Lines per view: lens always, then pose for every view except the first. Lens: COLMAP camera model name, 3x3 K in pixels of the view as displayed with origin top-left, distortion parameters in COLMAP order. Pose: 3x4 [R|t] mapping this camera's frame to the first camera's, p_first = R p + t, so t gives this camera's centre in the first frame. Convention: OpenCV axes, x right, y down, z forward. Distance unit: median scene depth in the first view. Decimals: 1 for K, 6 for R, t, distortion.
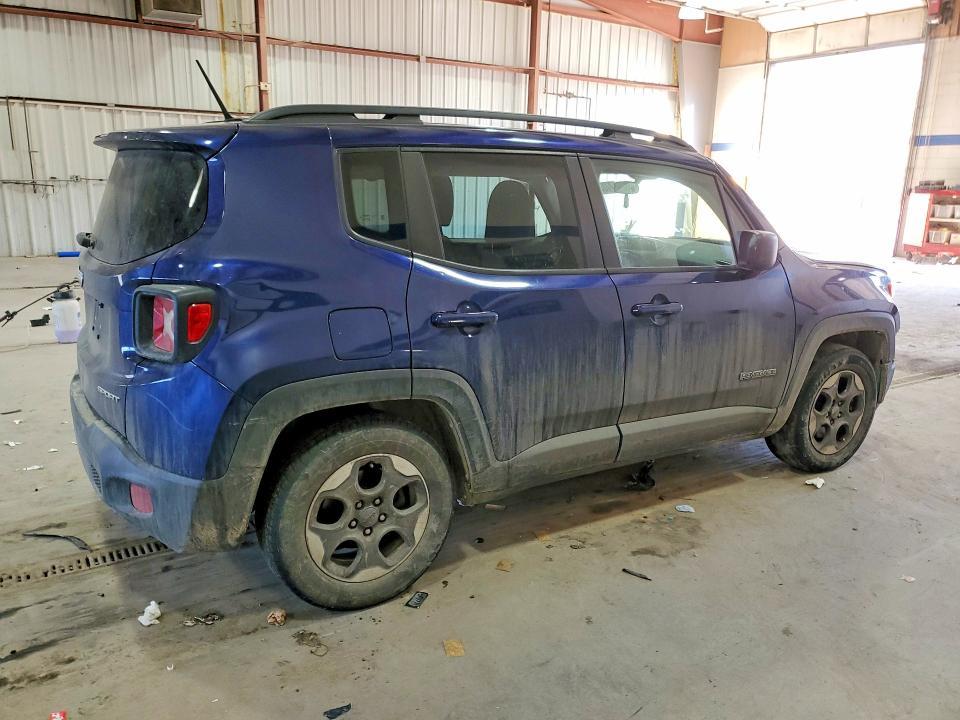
lens RADIAL K [[707.8, 0, 480.0], [0, 707.8, 360.0], [0, 0, 1]] dist [0.007126, -0.003508]
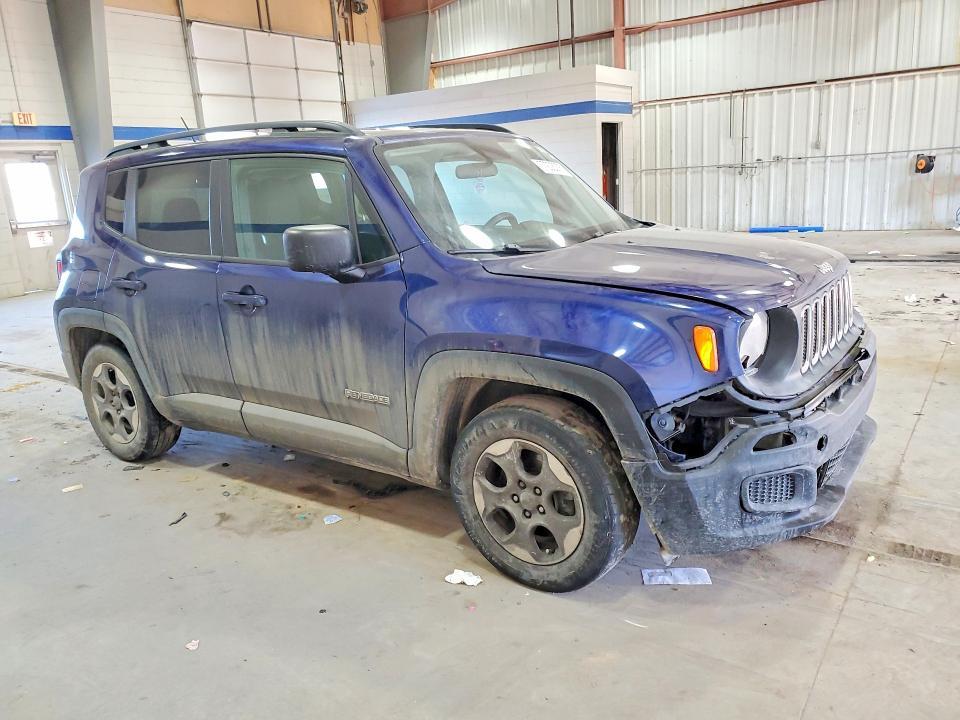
lens RADIAL K [[732.0, 0, 491.3], [0, 732.0, 351.1], [0, 0, 1]] dist [0.005241, 0.001173]
pose [[0.415943, 0.164872, -0.894320, 1.189911], [-0.148028, 0.982587, 0.112298, -0.148104], [0.897262, 0.085675, 0.433106, 0.737988]]
